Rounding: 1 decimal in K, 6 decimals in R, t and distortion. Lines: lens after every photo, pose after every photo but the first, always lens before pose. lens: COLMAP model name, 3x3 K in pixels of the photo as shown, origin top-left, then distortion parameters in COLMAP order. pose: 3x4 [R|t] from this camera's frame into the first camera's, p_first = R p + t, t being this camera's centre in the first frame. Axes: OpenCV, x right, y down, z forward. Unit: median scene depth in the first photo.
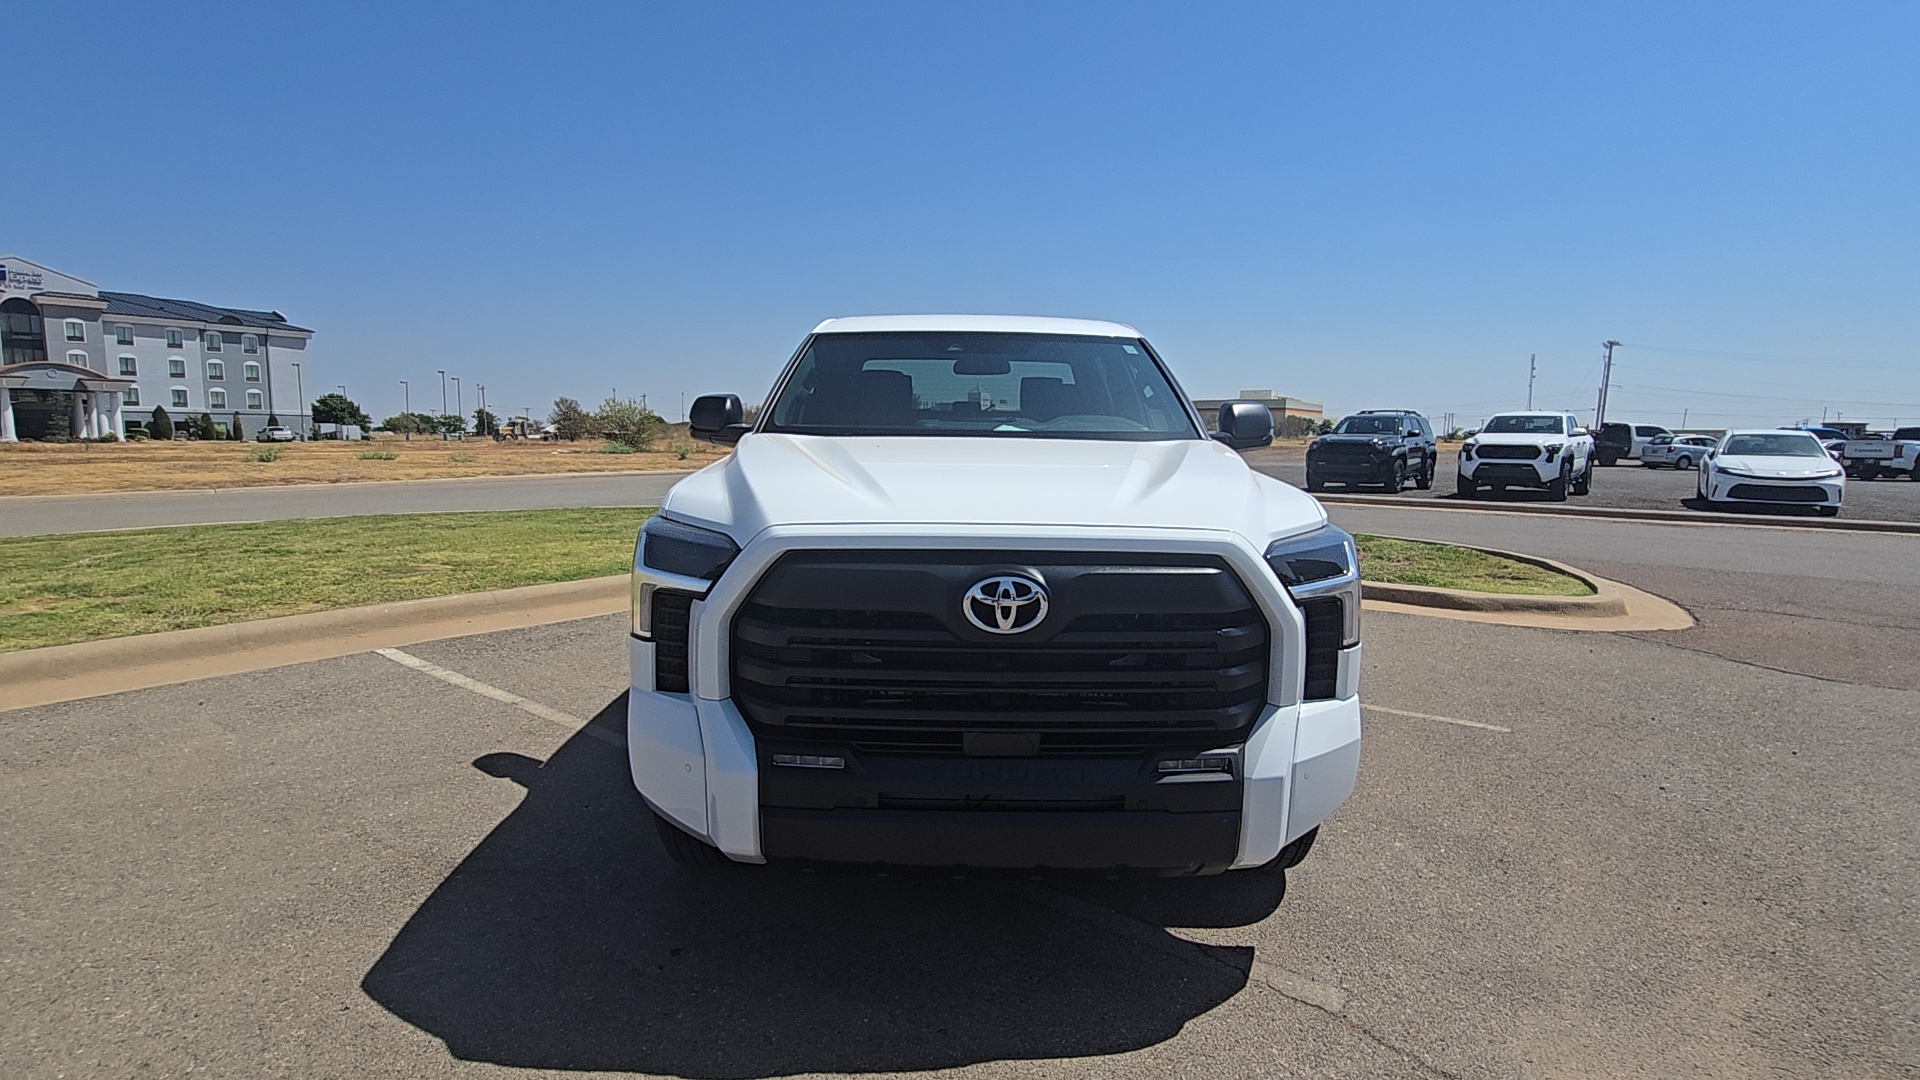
lens RADIAL K [[972.2, 0, 952.6], [0, 972.2, 548.8], [0, 0, 1]] dist [-0.002055, 0.000479]
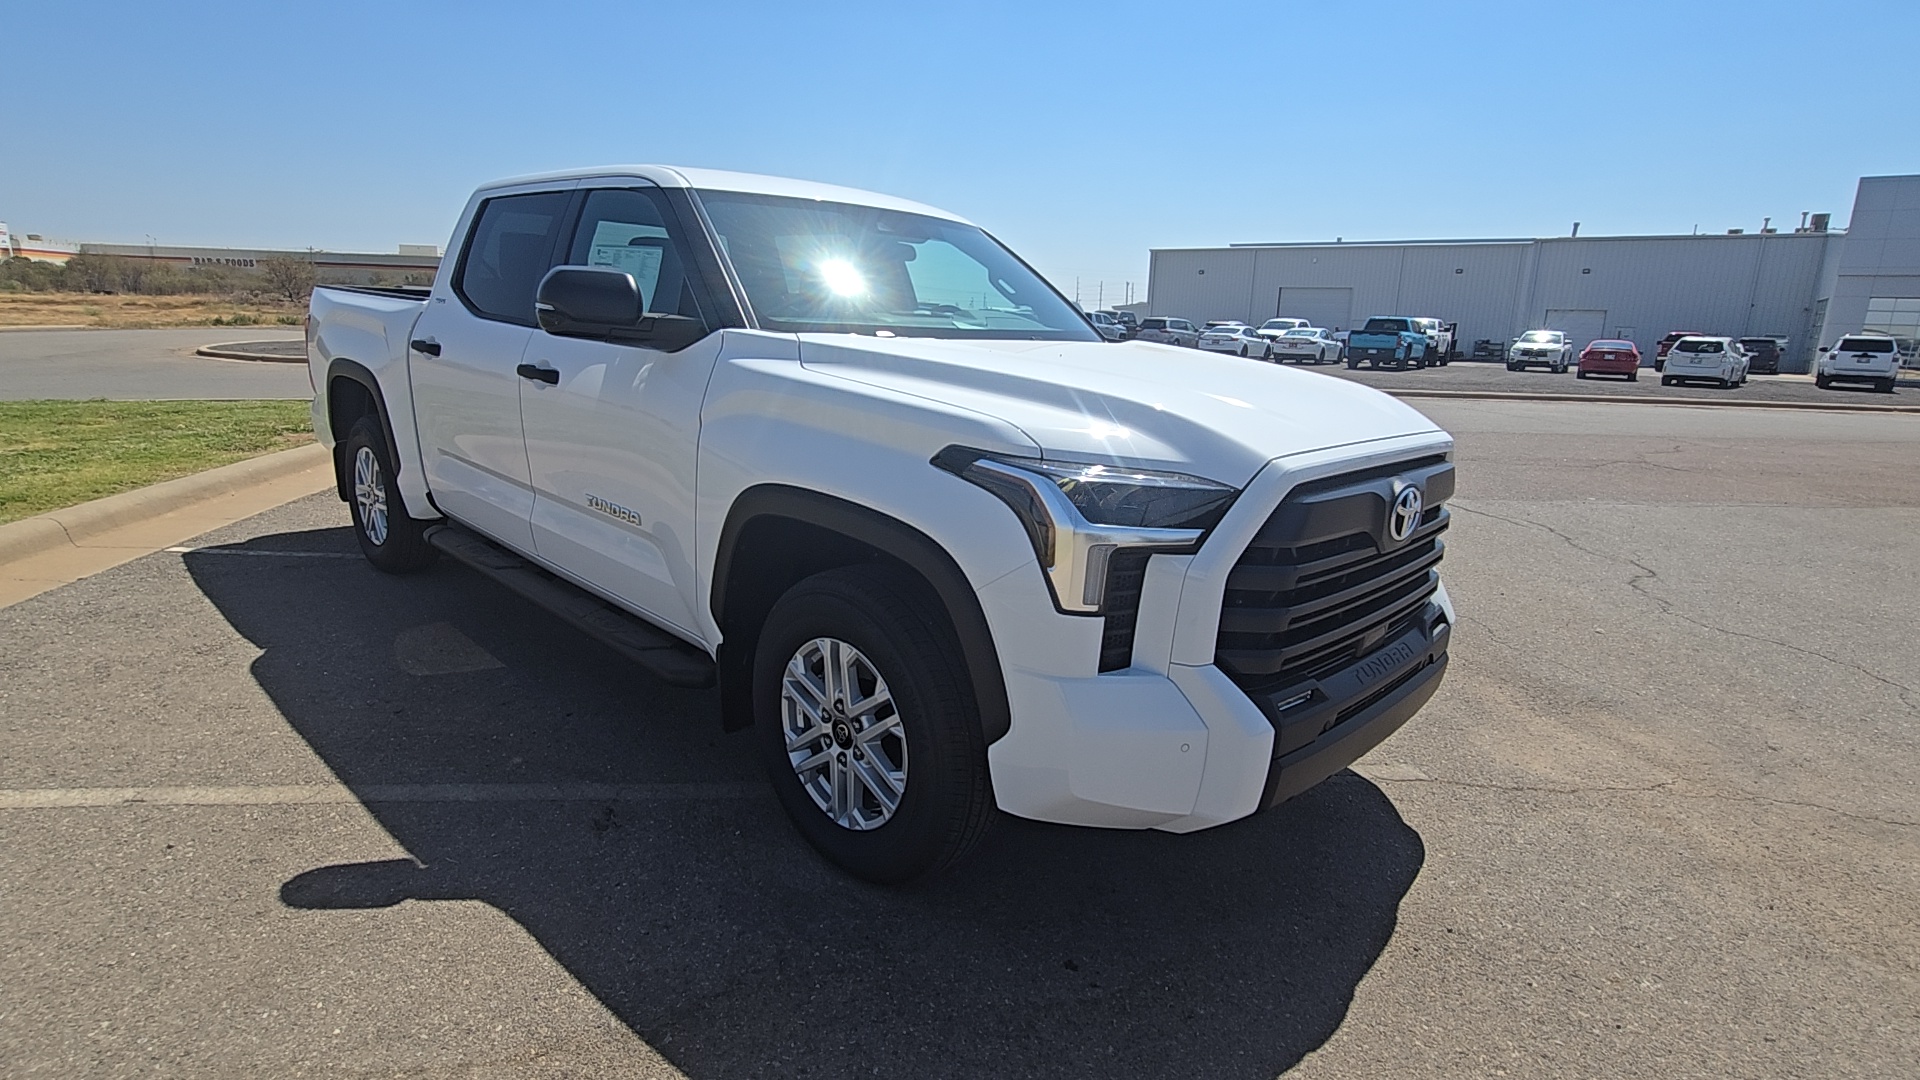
lens RADIAL K [[972.2, 0, 952.6], [0, 972.2, 548.8], [0, 0, 1]] dist [-0.002055, 0.000479]
pose [[0.720558, -0.146360, 0.677773, -0.378880], [0.054152, 0.986362, 0.155427, -0.036569], [-0.691277, -0.075291, 0.718656, 0.209000]]
